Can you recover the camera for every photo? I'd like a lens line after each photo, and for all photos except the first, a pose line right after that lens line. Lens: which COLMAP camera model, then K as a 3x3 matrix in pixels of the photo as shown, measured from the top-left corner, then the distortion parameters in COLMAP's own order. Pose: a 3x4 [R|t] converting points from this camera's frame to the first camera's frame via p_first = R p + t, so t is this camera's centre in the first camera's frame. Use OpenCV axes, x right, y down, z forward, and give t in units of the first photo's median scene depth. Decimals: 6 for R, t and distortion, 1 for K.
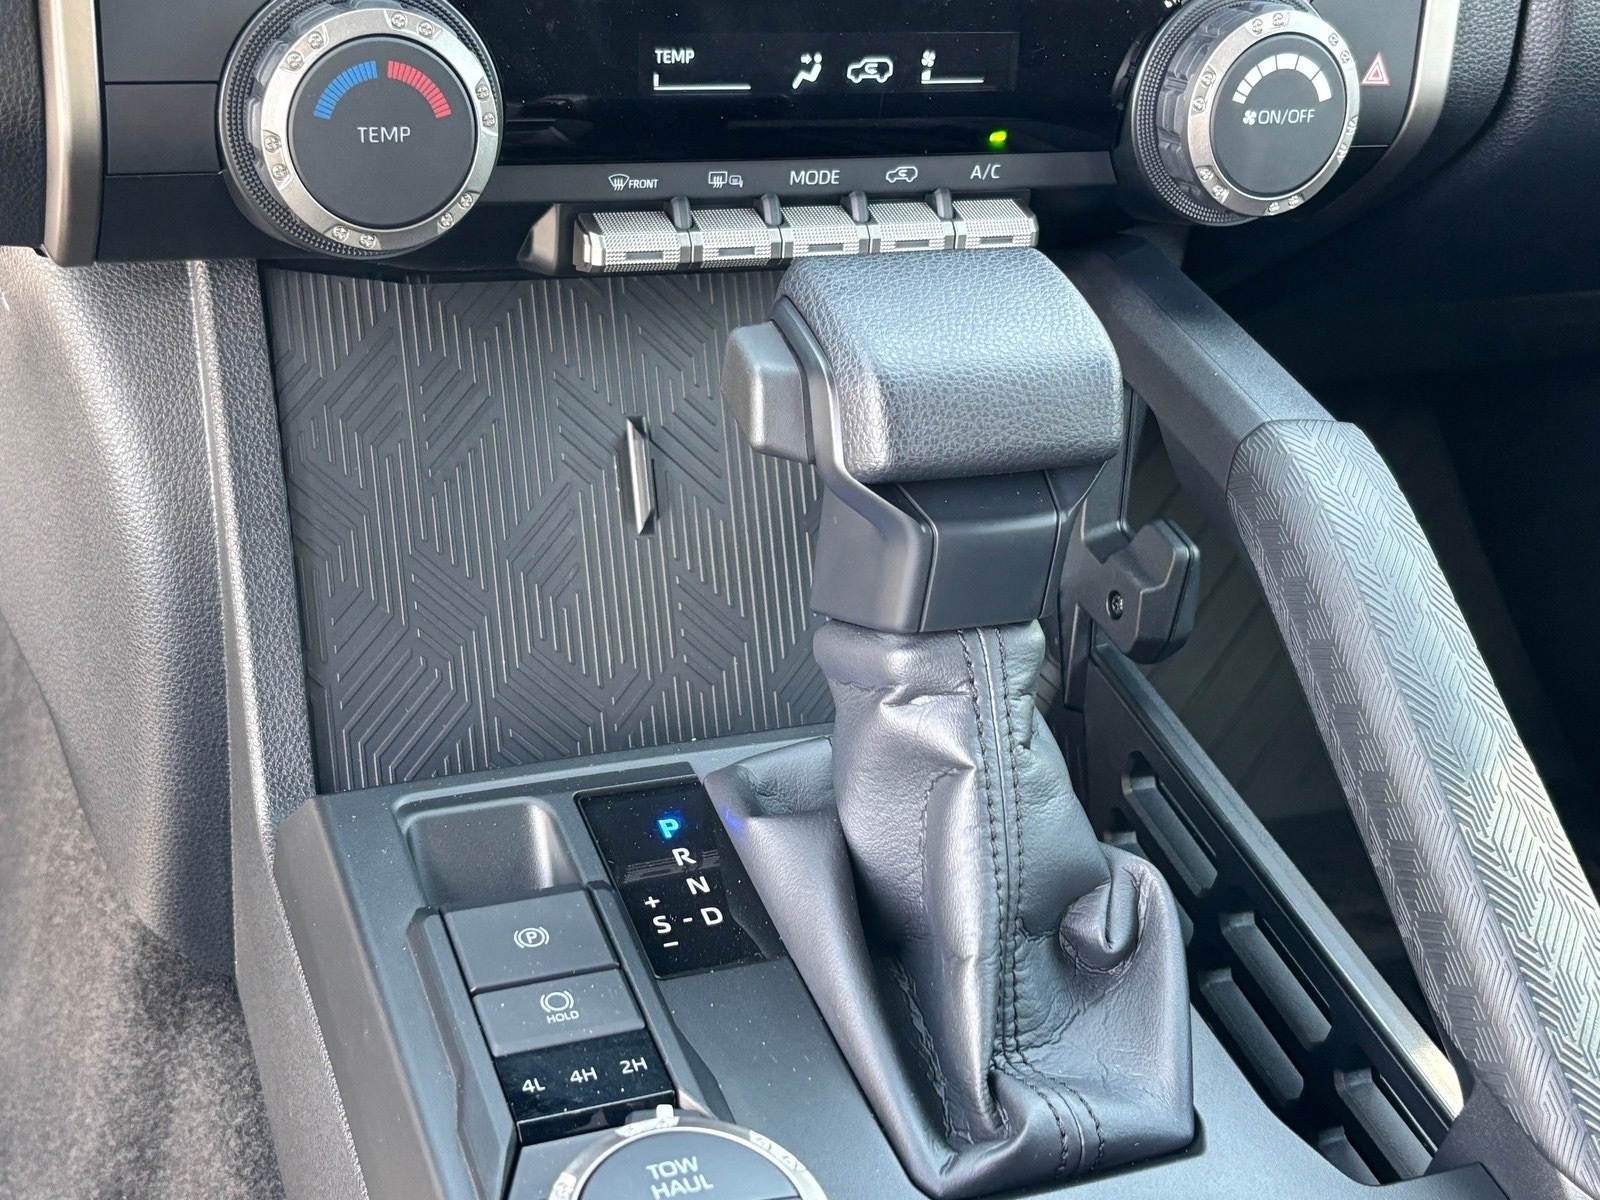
lens RADIAL K [[2164.5, 0, 786.2], [0, 2164.5, 601.9], [0, 0, 1]] dist [0.103880, 0.000000]
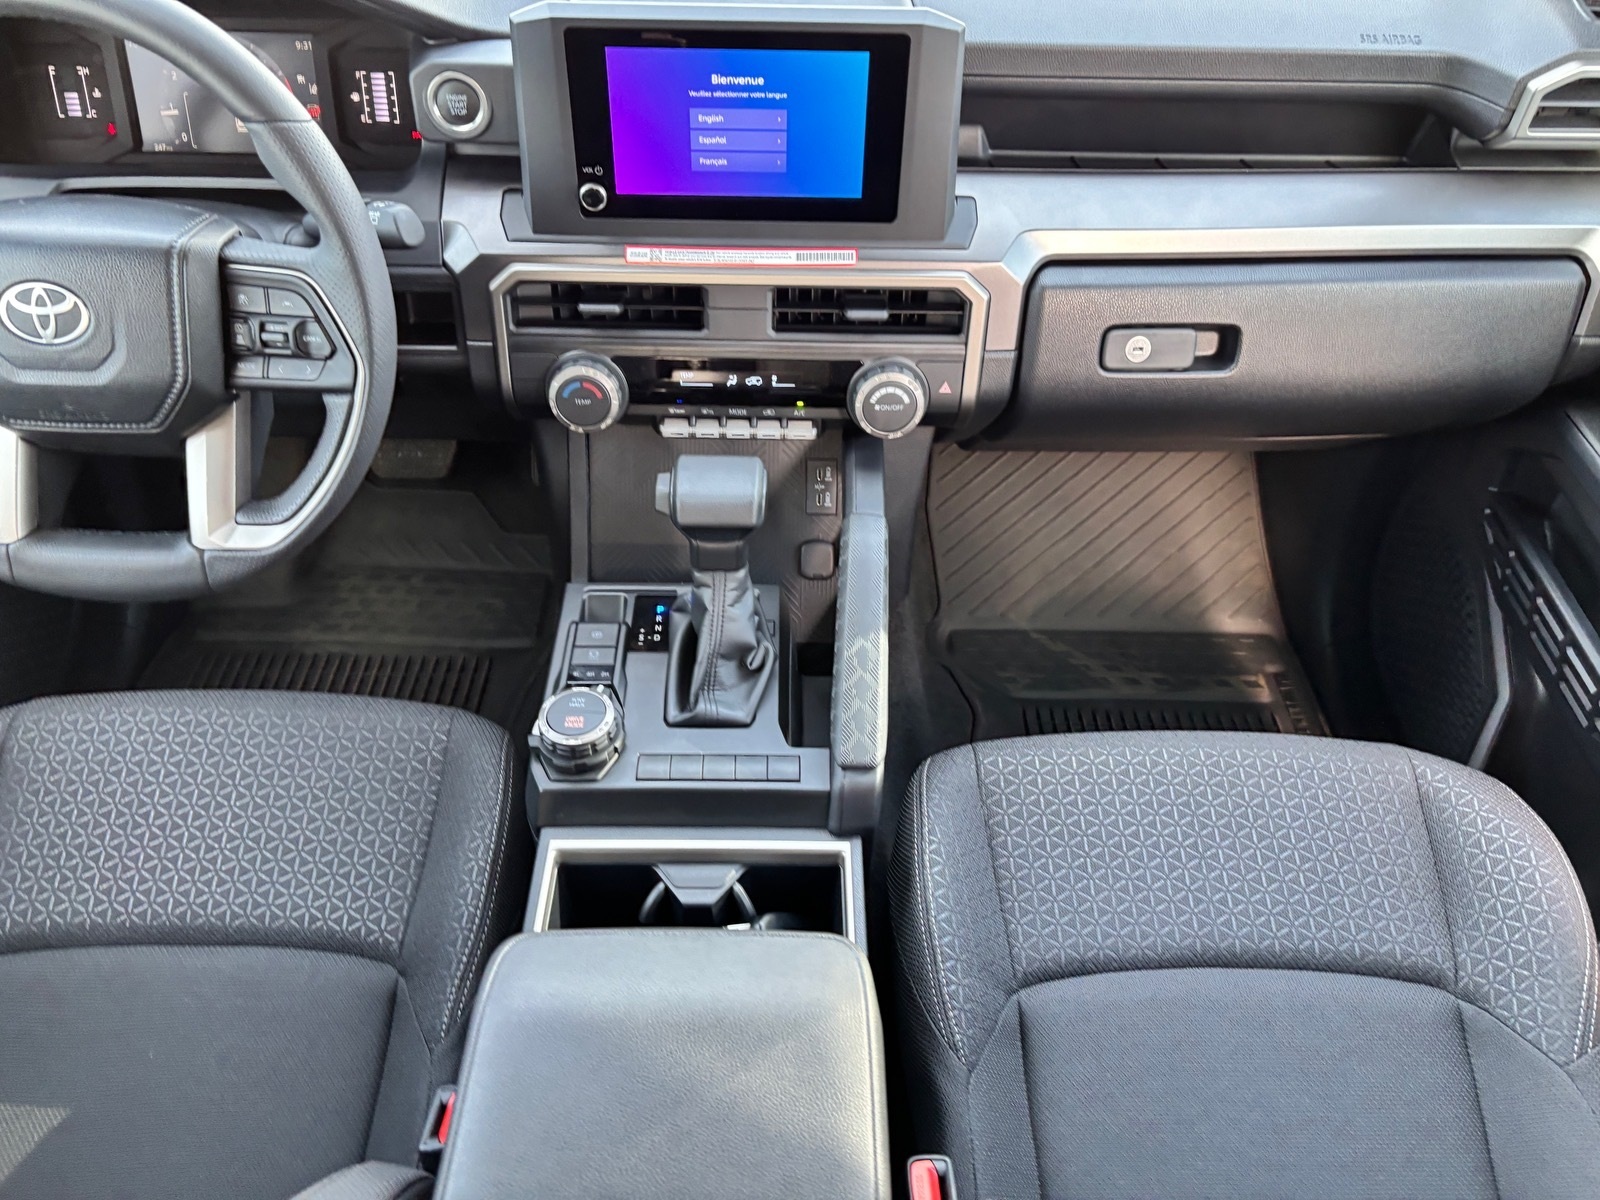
lens RADIAL K [[1214.6, 0, 792.7], [0, 1214.6, 614.0], [0, 0, 1]] dist [0.036840, -0.046438]
pose [[0.924075, 0.173298, -0.340667, 0.759525], [-0.113734, 0.975603, 0.187783, -0.258444], [0.364898, -0.134780, 0.921240, -0.639904]]
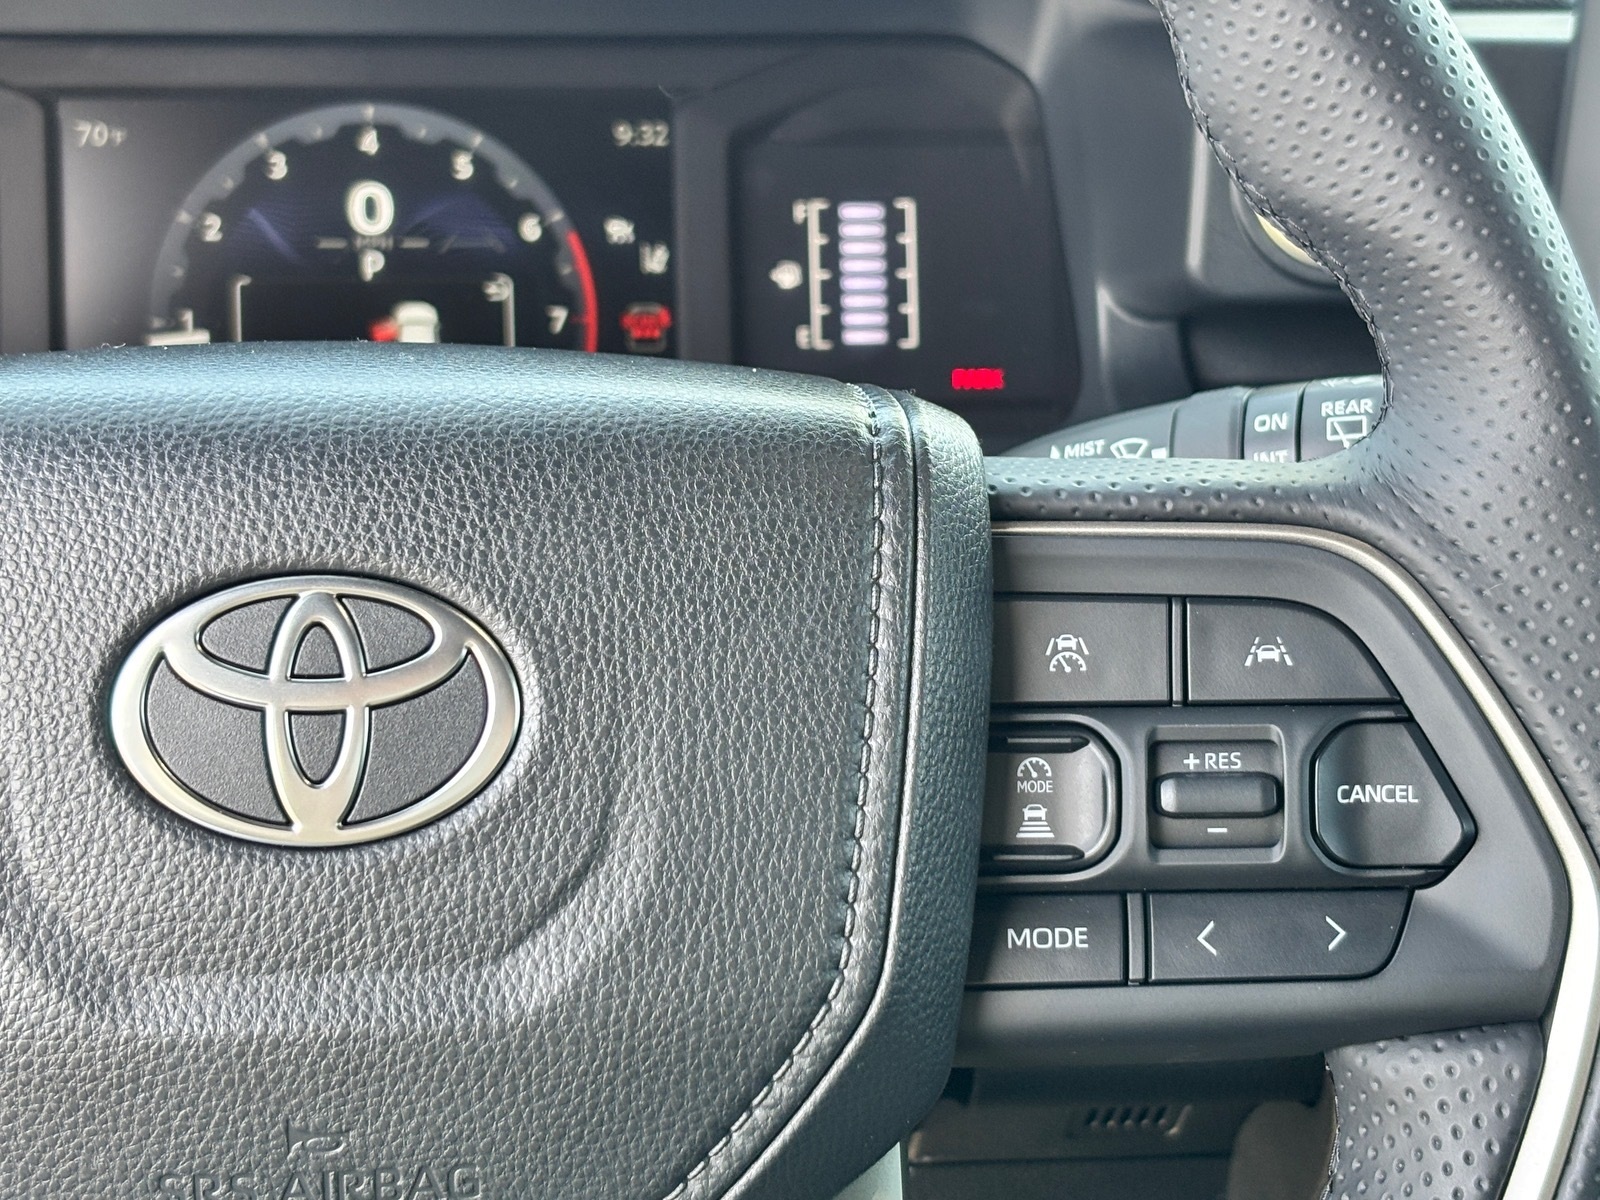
lens RADIAL K [[2802.0, 0, 826.6], [0, 2802.0, 591.5], [0, 0, 1]] dist [0.117636, 0.000000]
pose [[0.957736, -0.042686, -0.284465, -0.208137], [-0.044709, 0.954819, -0.293804, -0.063810], [0.284154, 0.294105, 0.912556, -0.252801]]
